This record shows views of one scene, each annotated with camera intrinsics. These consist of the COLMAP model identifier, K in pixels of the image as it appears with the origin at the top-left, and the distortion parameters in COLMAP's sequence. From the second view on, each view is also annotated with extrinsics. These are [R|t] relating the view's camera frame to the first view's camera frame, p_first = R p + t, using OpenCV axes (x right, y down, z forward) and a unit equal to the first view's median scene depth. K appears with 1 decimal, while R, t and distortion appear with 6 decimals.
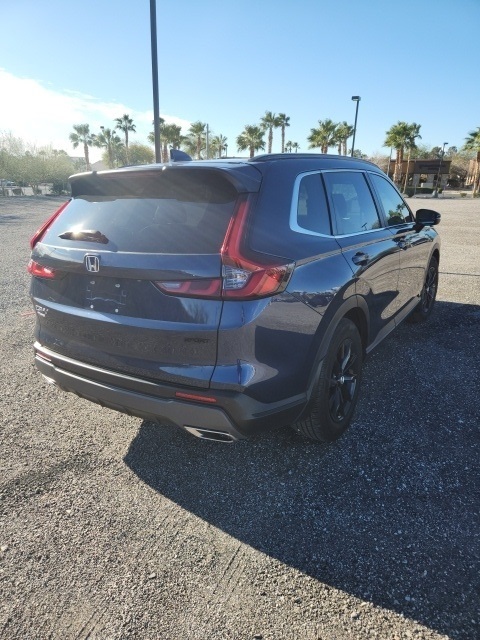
lens RADIAL K [[420.4, 0, 239.6], [0, 420.4, 320.5], [0, 0, 1]] dist [0.009954, 0.001722]
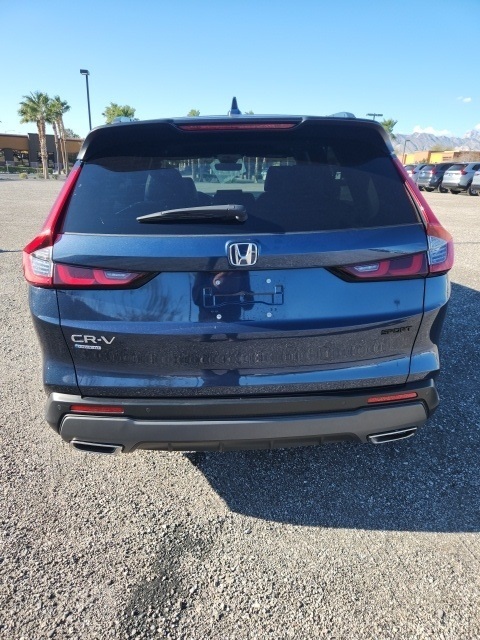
lens RADIAL K [[420.4, 0, 239.9], [0, 420.4, 319.5], [0, 0, 1]] dist [0.009954, 0.001722]
pose [[0.829958, -0.181066, 0.527622, -0.672556], [0.160872, 0.983359, 0.084410, -0.080225], [-0.534126, 0.014823, 0.845275, 0.384175]]
